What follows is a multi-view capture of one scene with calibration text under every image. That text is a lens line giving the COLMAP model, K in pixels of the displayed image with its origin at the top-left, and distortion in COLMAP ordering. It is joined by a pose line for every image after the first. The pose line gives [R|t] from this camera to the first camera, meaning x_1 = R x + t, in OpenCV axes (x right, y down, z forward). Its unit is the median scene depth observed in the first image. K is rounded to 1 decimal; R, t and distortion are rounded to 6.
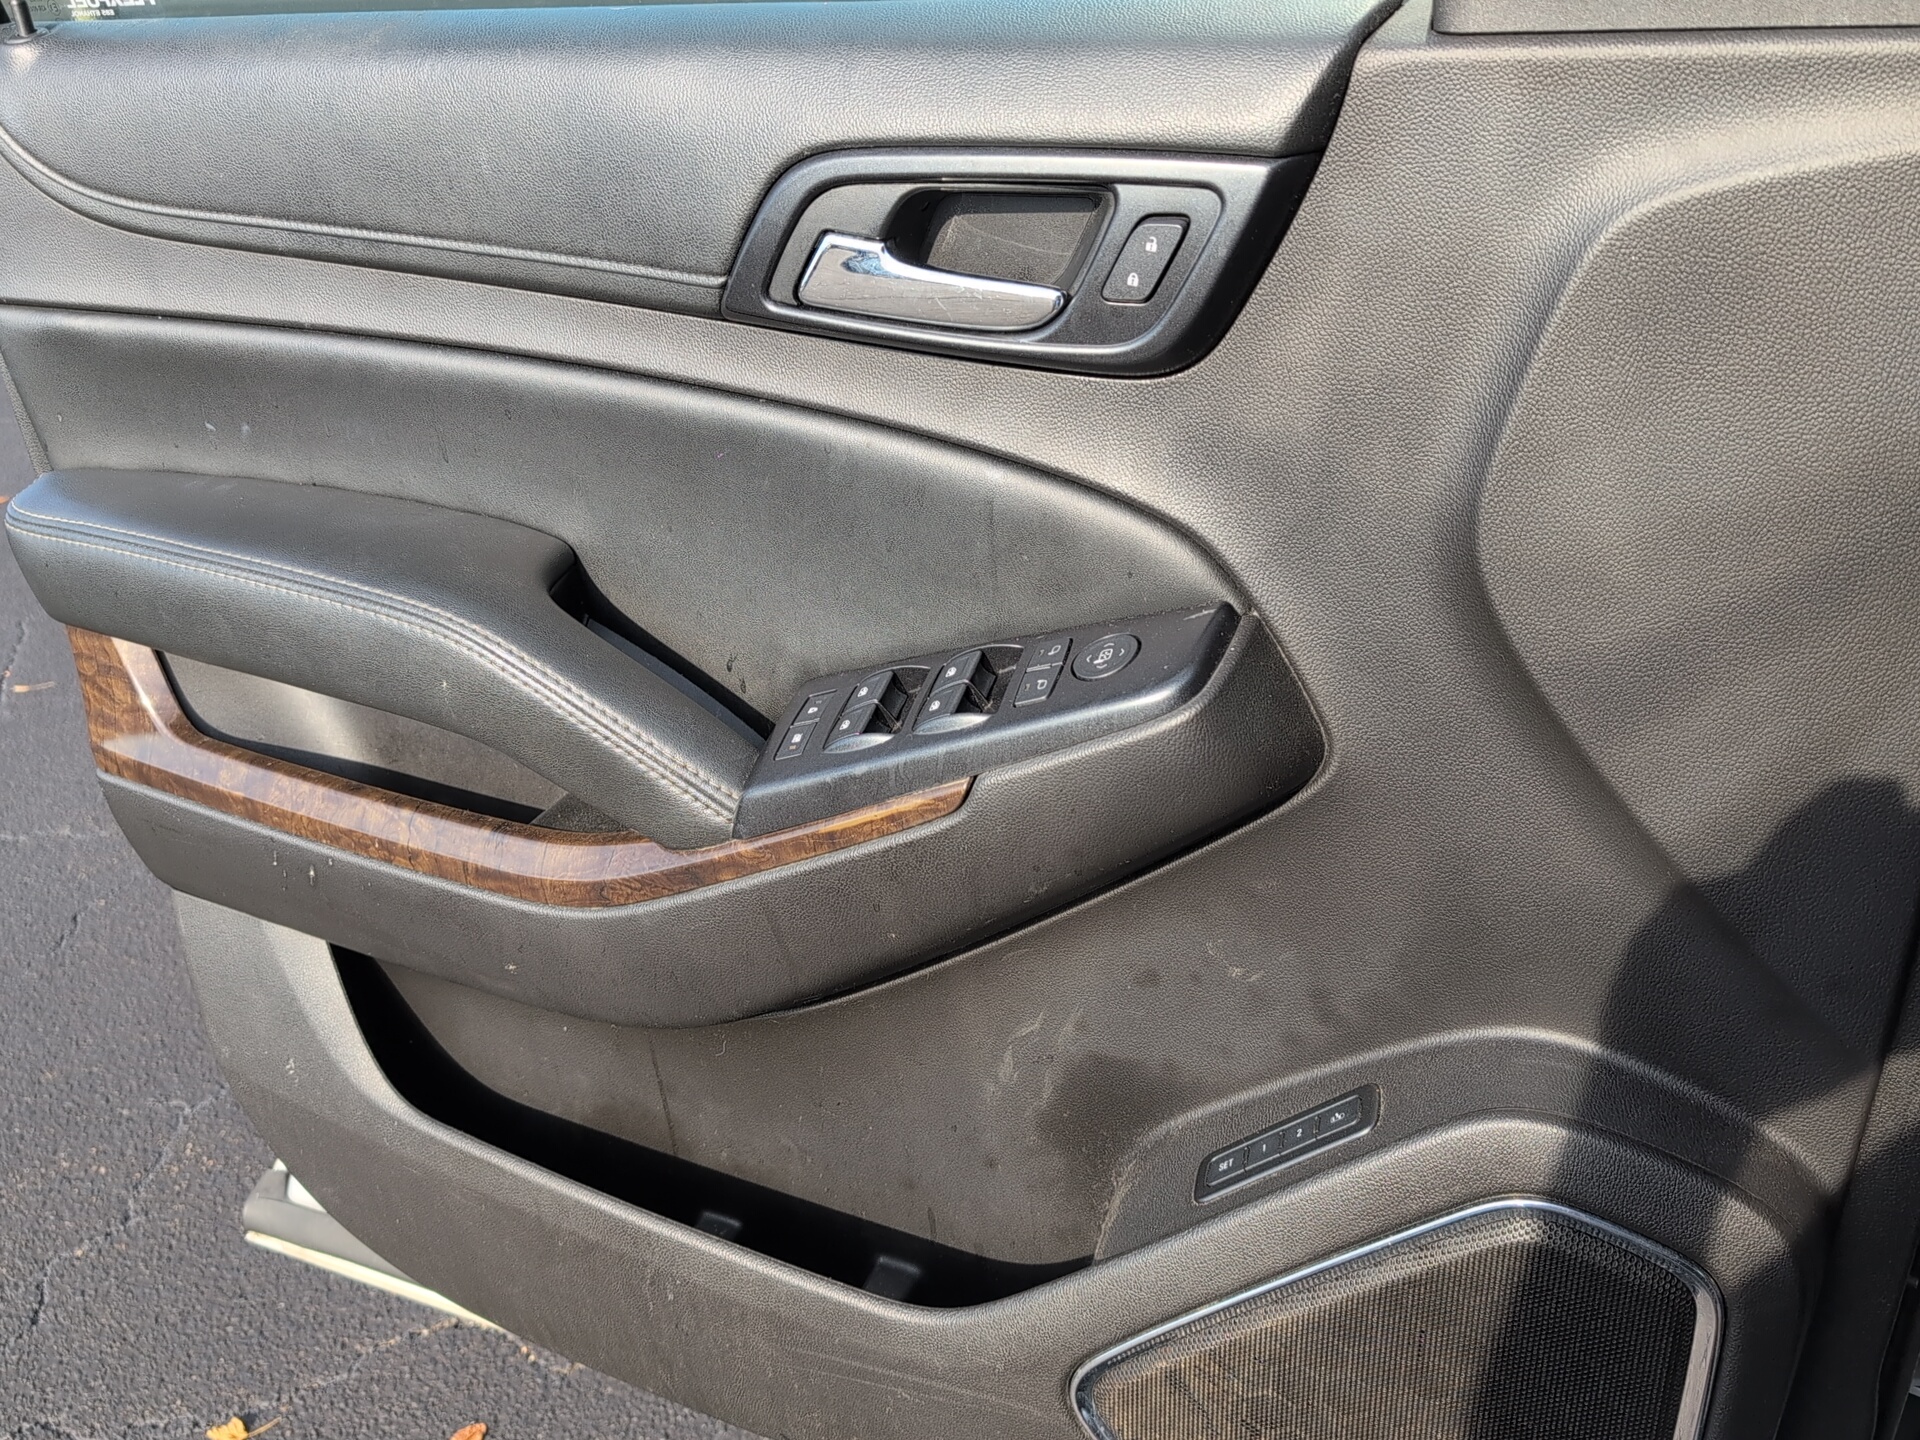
lens RADIAL K [[1538.2, 0, 960.0], [0, 1538.2, 720.0], [0, 0, 1]] dist [0.180680, -0.698130]
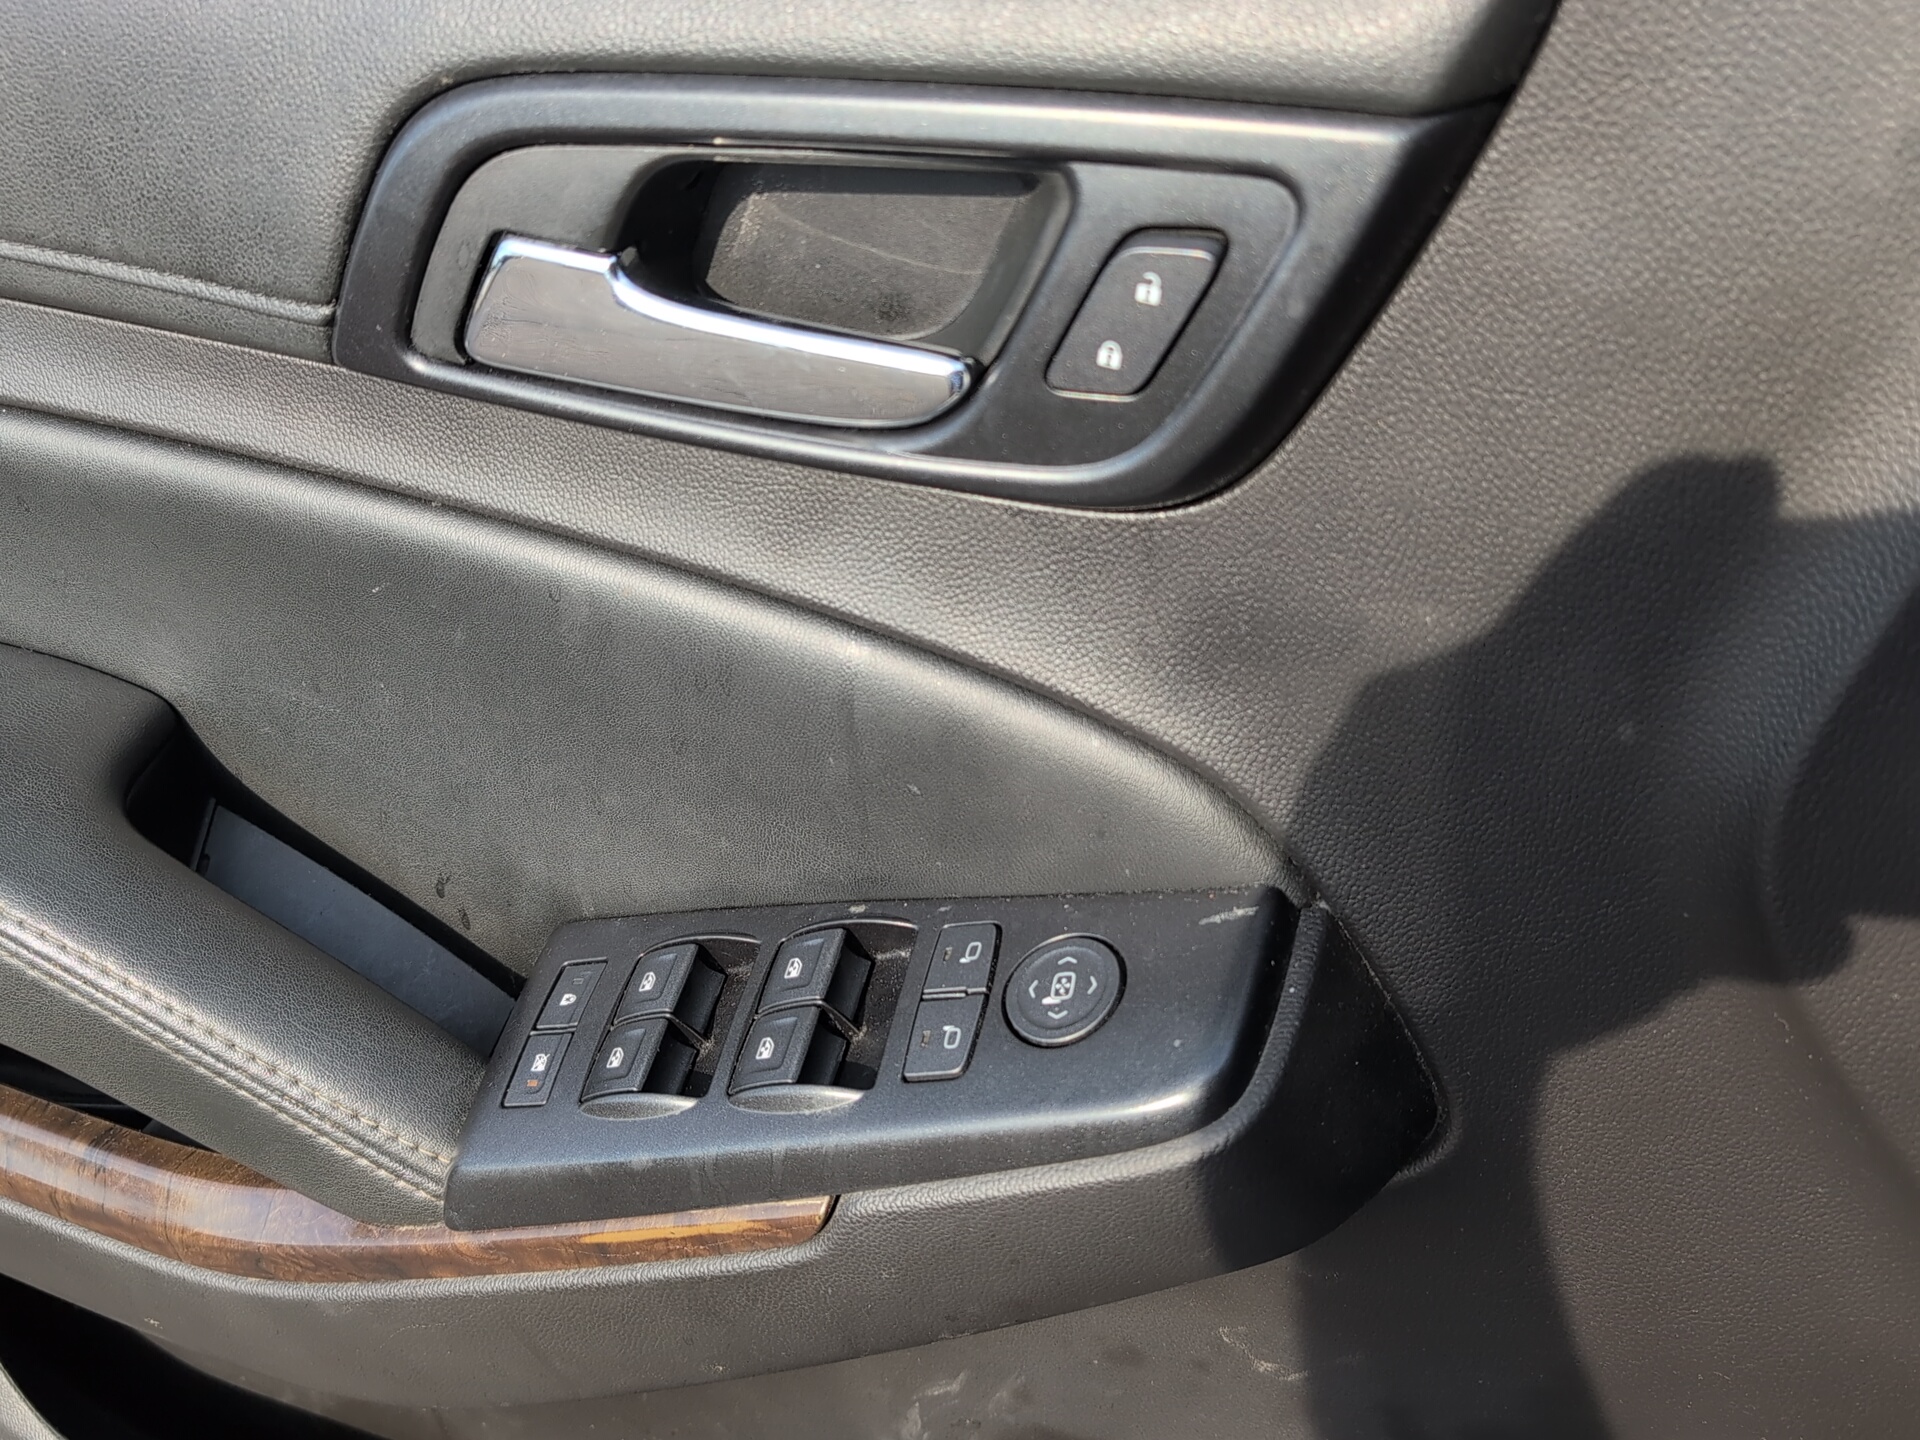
lens RADIAL K [[1583.0, 0, 960.0], [0, 1583.0, 720.0], [0, 0, 1]] dist [-0.011677, -0.004319]
pose [[0.997194, -0.040180, 0.063164, 0.024290], [0.031857, 0.991307, 0.127657, -0.208337], [-0.067744, -0.125287, 0.989805, 0.437087]]
